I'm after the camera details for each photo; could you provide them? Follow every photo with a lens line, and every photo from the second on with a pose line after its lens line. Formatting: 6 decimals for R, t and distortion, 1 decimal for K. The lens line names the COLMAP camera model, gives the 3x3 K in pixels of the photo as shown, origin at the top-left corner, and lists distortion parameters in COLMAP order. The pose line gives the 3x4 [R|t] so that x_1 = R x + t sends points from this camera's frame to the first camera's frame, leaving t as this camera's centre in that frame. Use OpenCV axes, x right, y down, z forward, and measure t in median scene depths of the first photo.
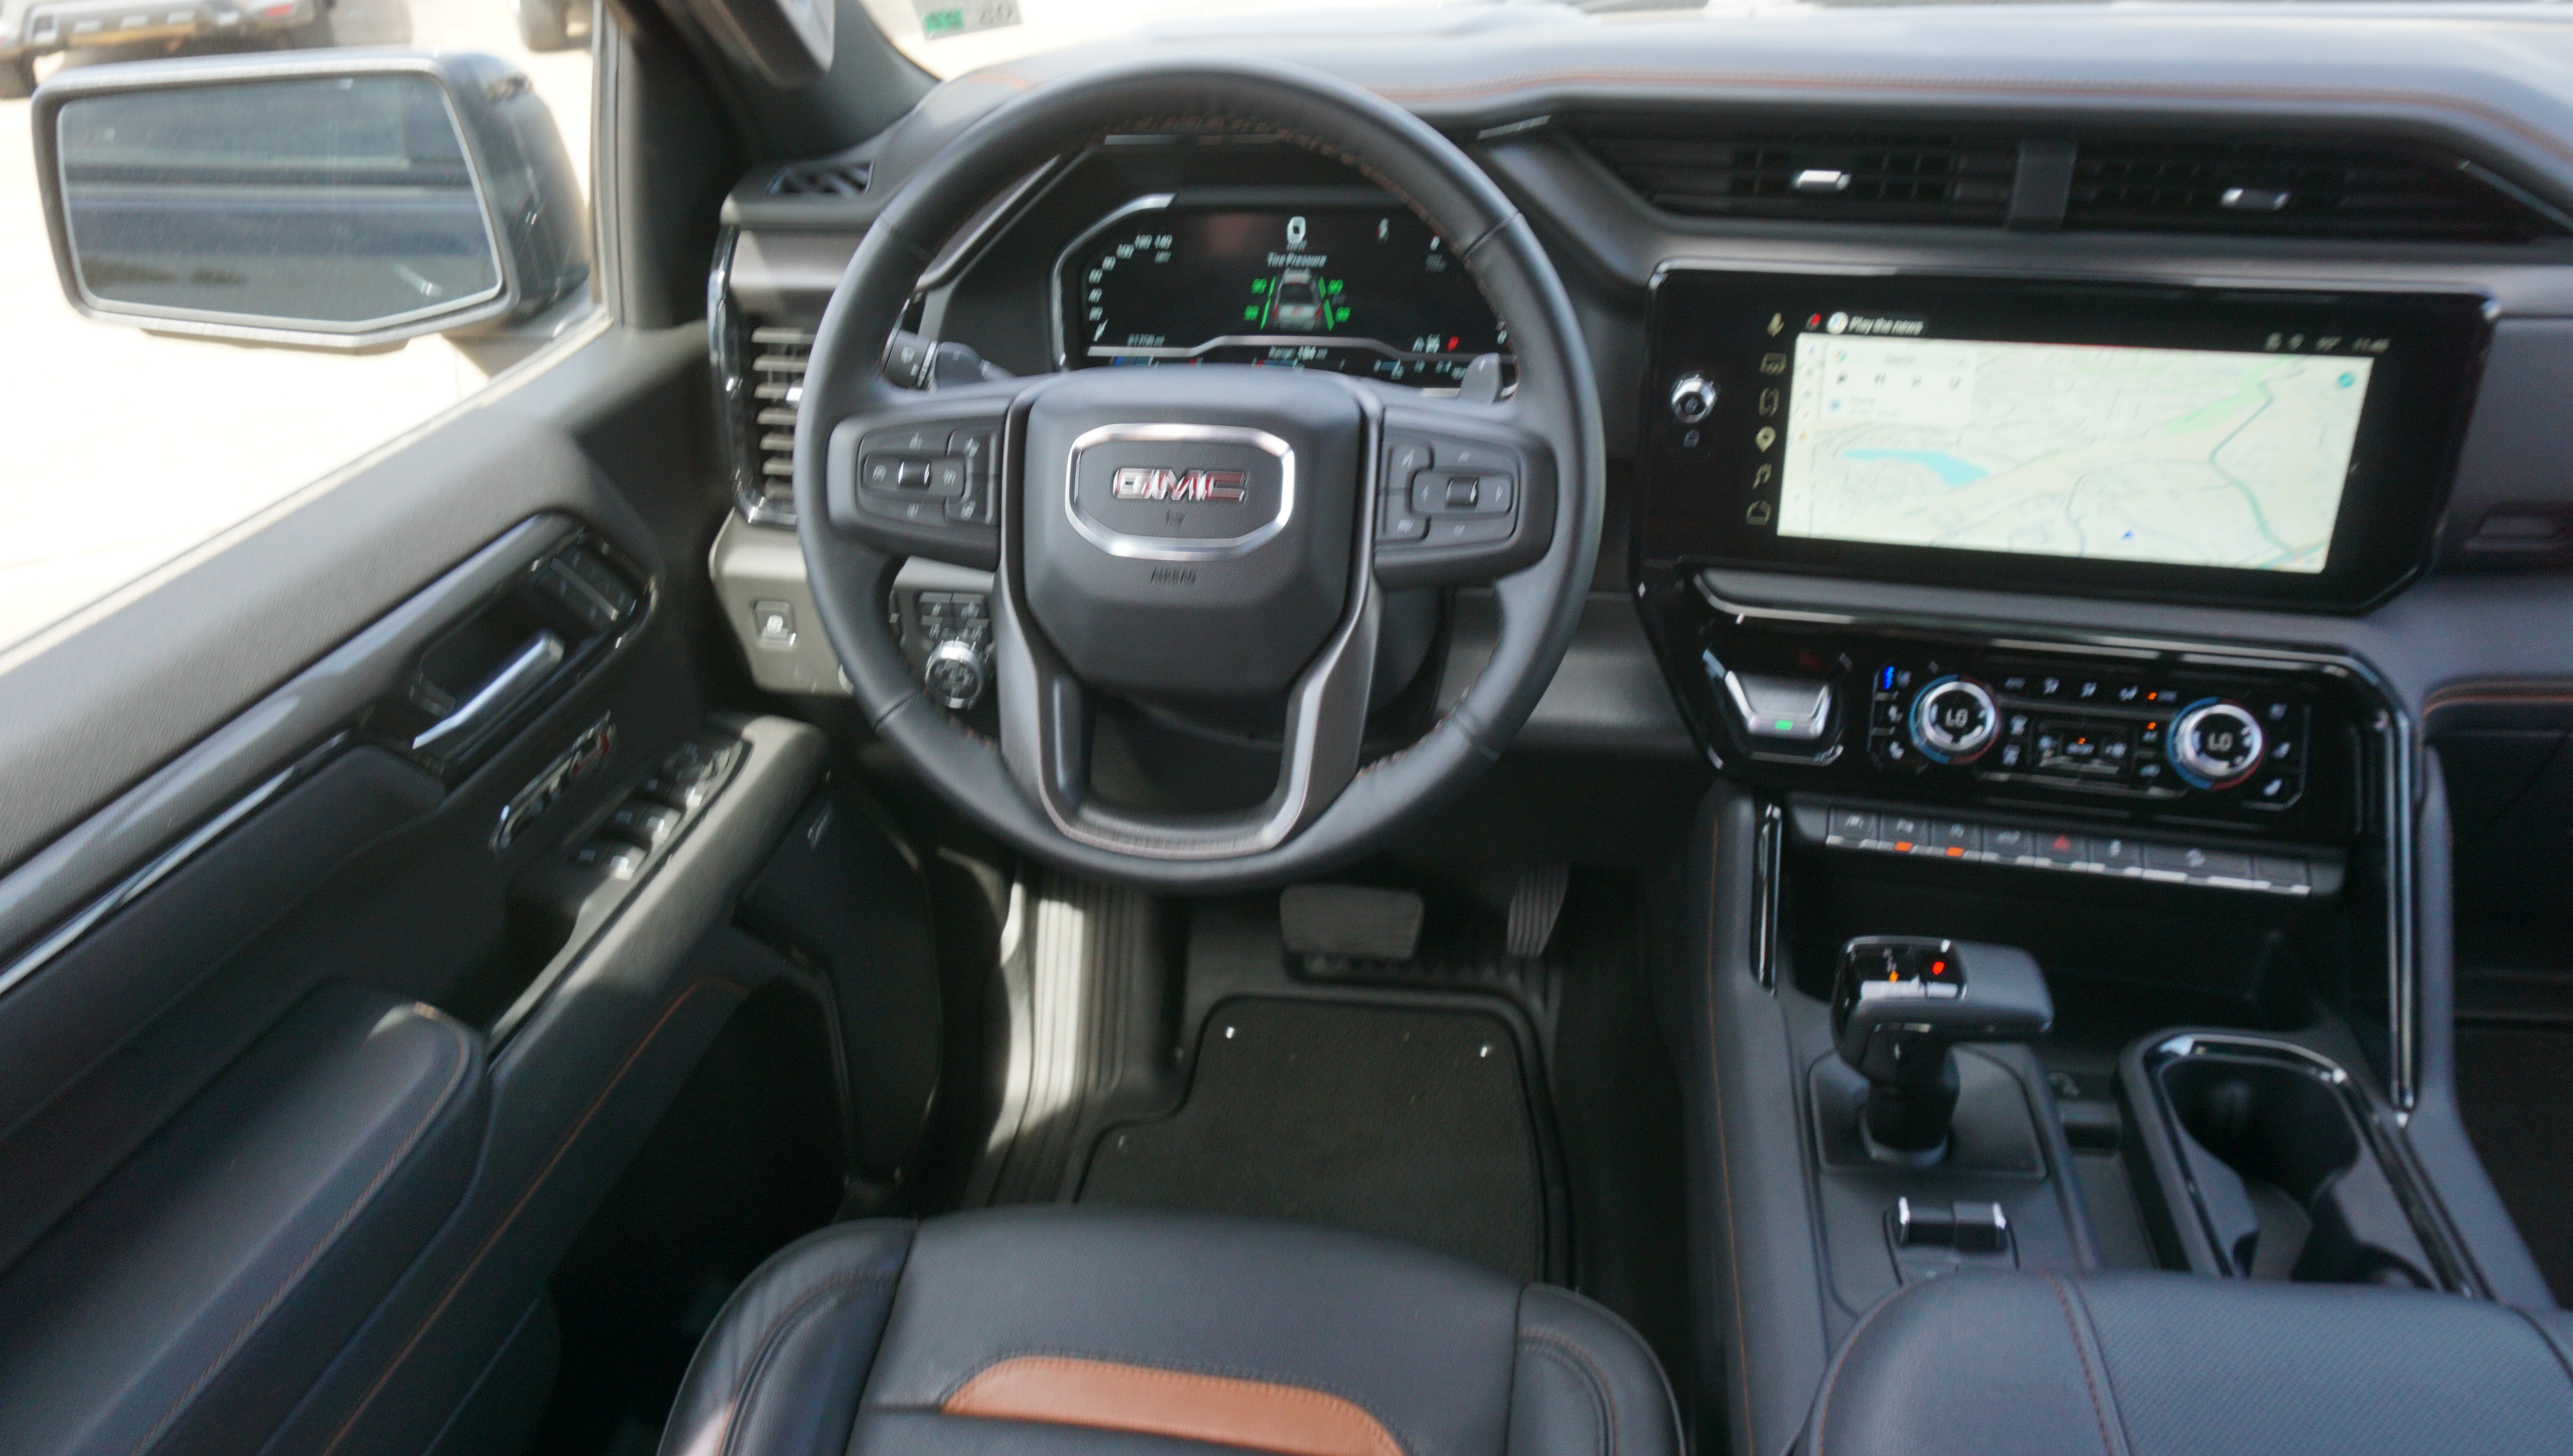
lens RADIAL K [[1726.4, 0, 1319.9], [0, 1726.4, 737.0], [0, 0, 1]] dist [-0.037645, 0.033514]
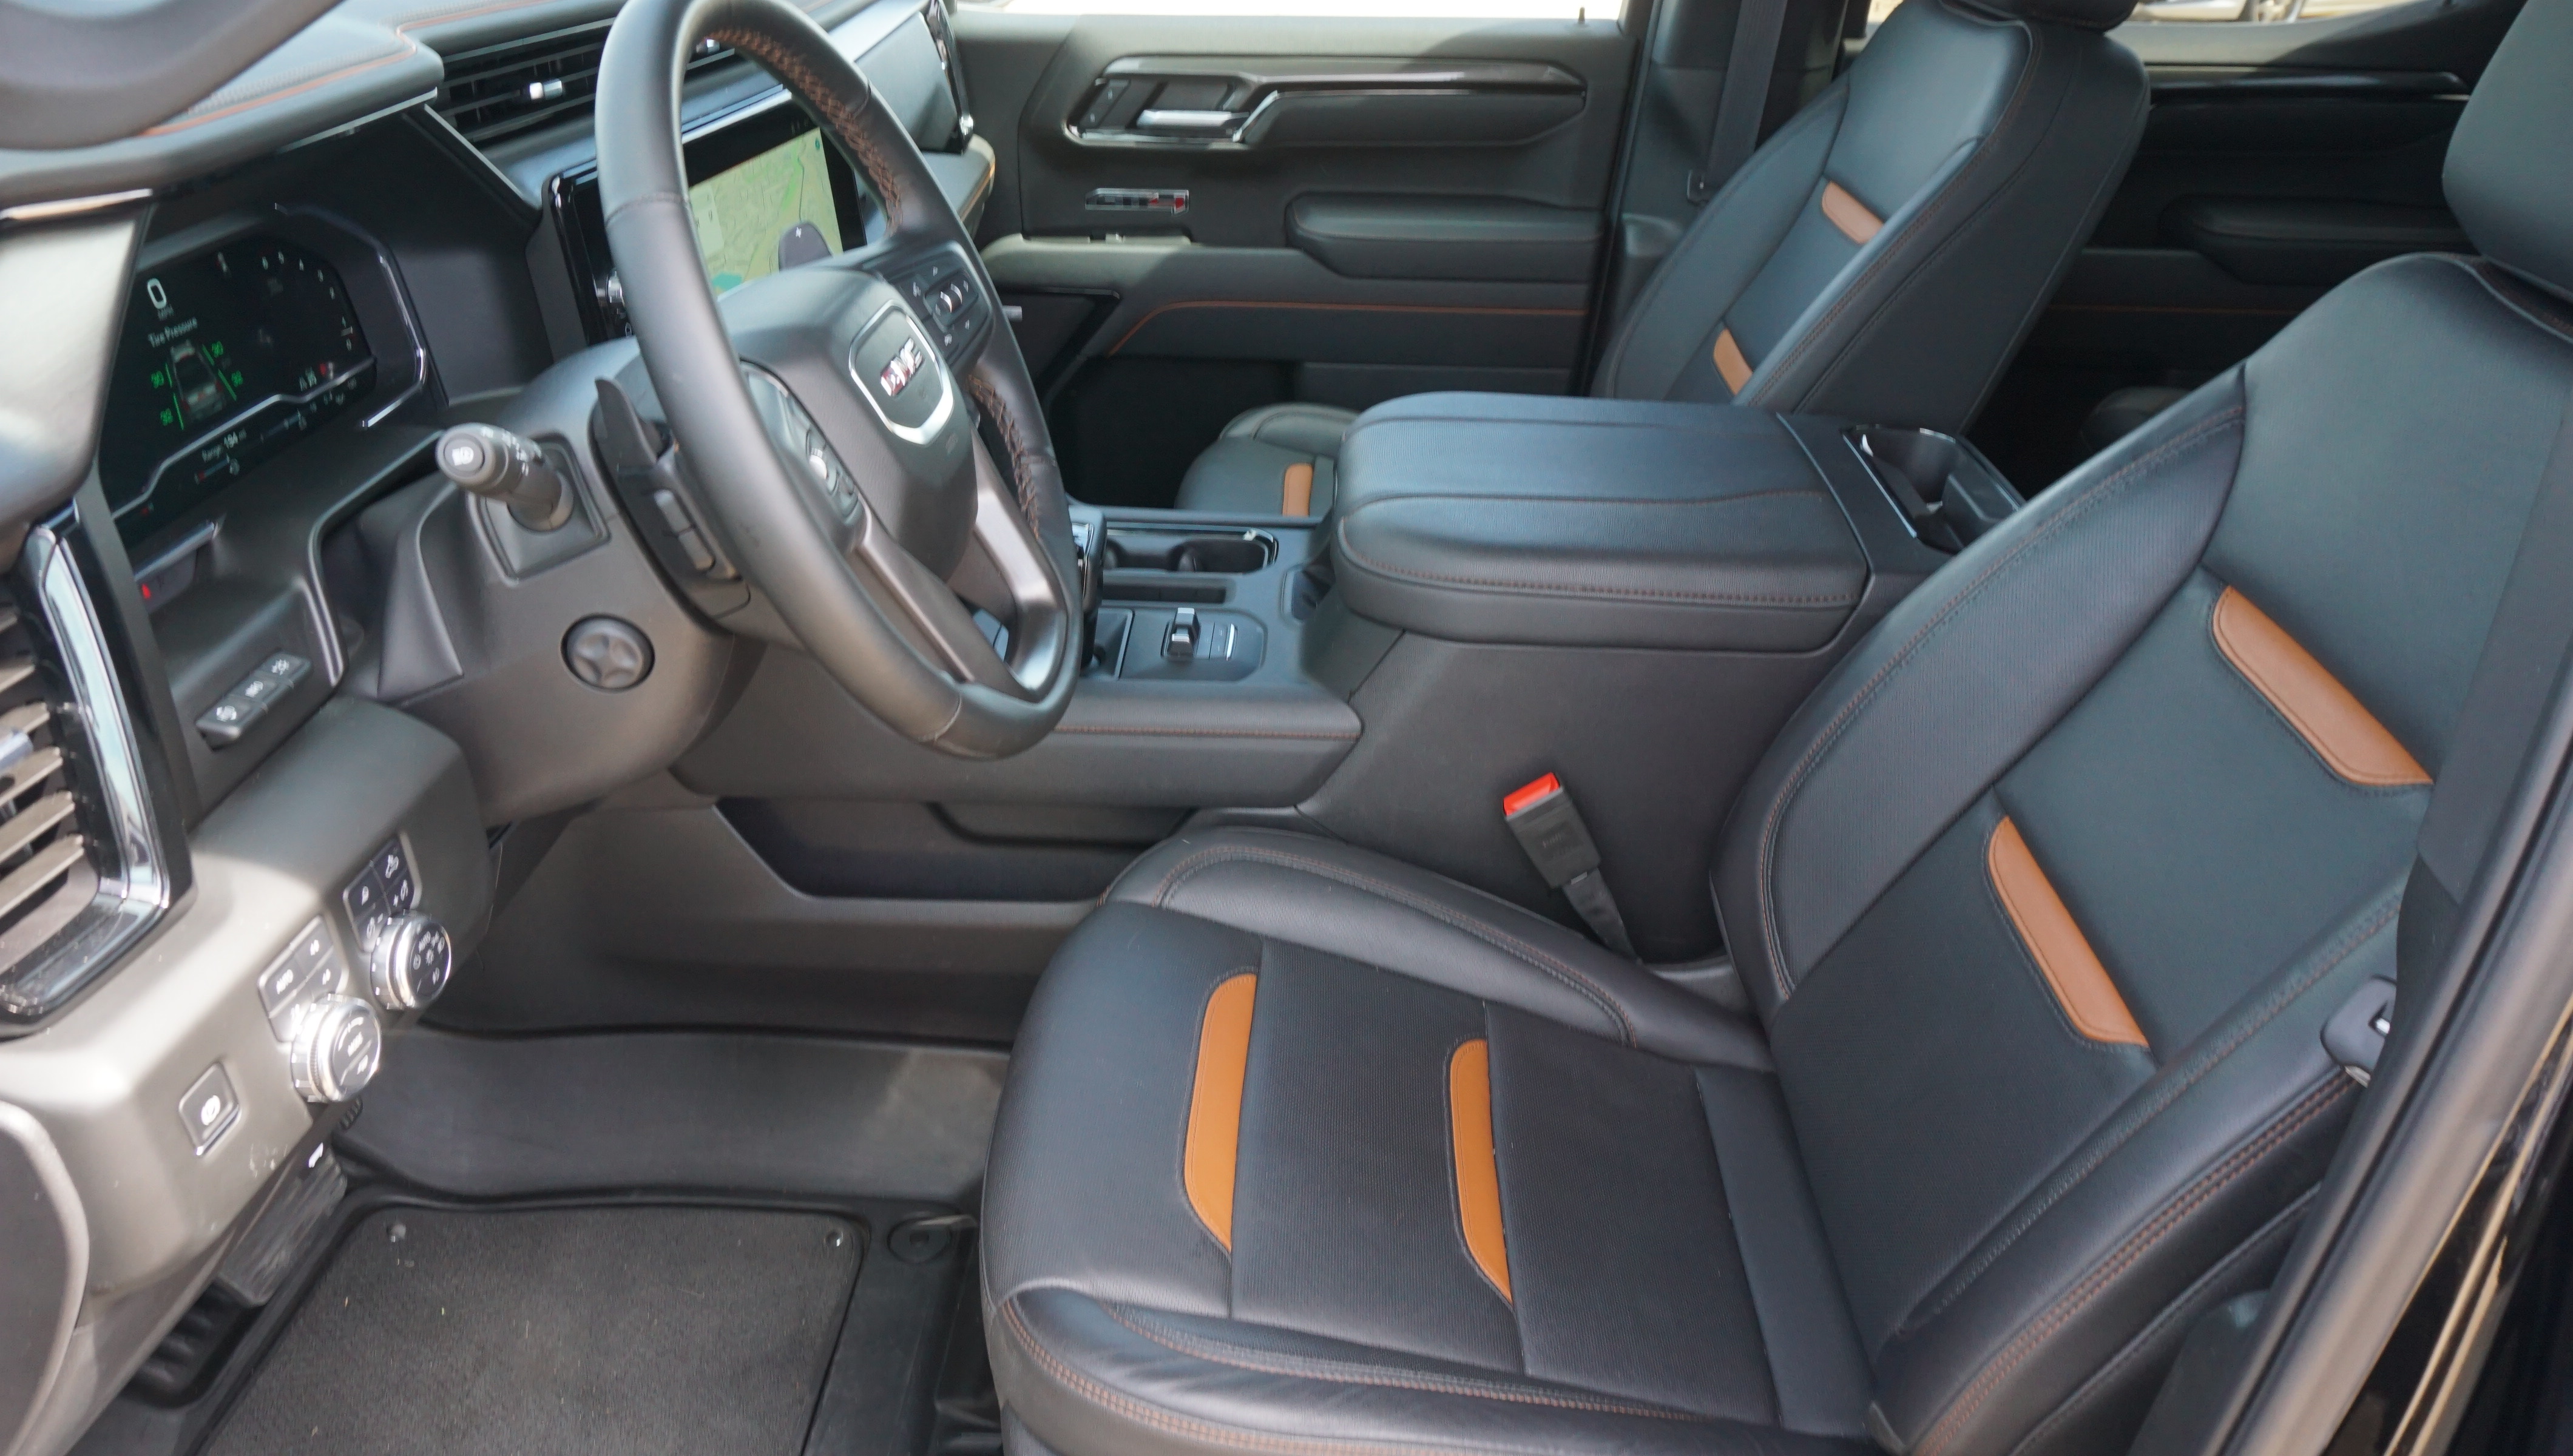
lens RADIAL K [[1726.4, 0, 1274.4], [0, 1726.4, 708.7], [0, 0, 1]] dist [-0.037645, 0.033514]
pose [[-0.109168, -0.447955, 0.887366, -0.933351], [0.486033, 0.754656, 0.440755, -0.283995], [-0.867095, 0.479406, 0.135337, 0.637530]]
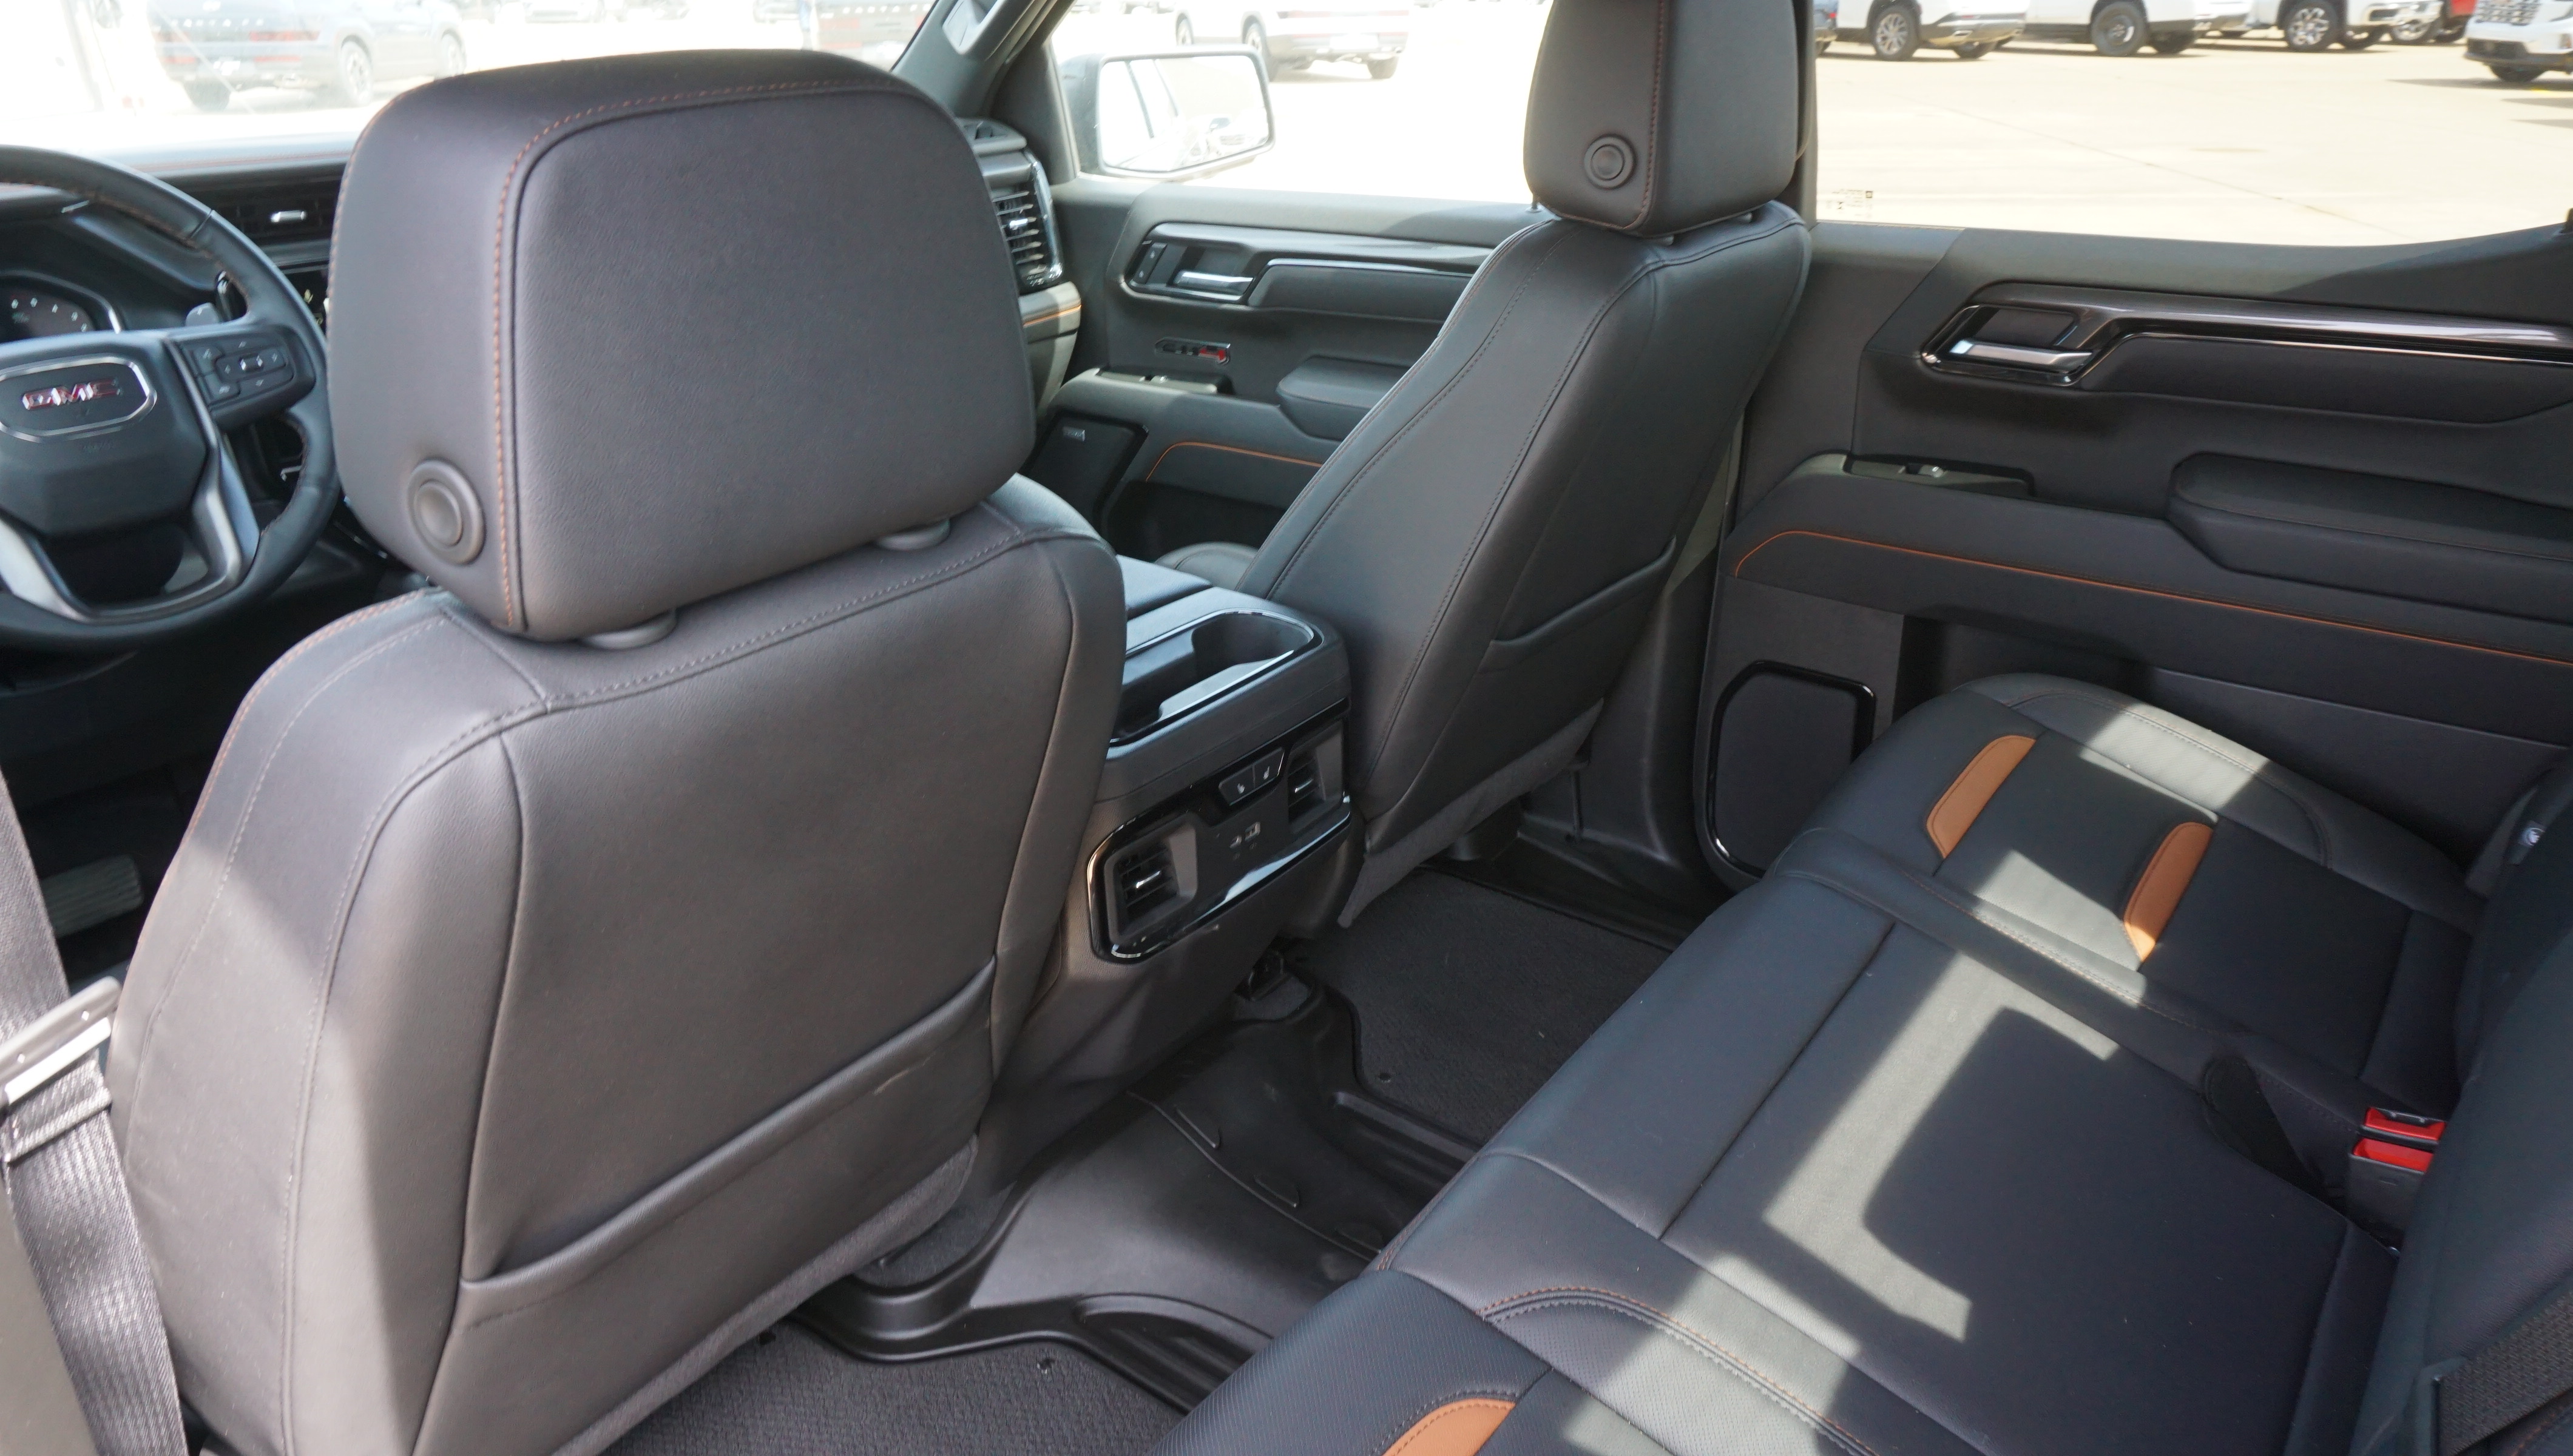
lens RADIAL K [[1726.4, 0, 1279.9], [0, 1726.4, 757.7], [0, 0, 1]] dist [-0.037645, 0.033514]
pose [[0.492822, -0.346586, 0.798125, -0.773023], [0.442570, 0.889583, 0.113026, 0.402054], [-0.749172, 0.297524, 0.591795, -0.591236]]
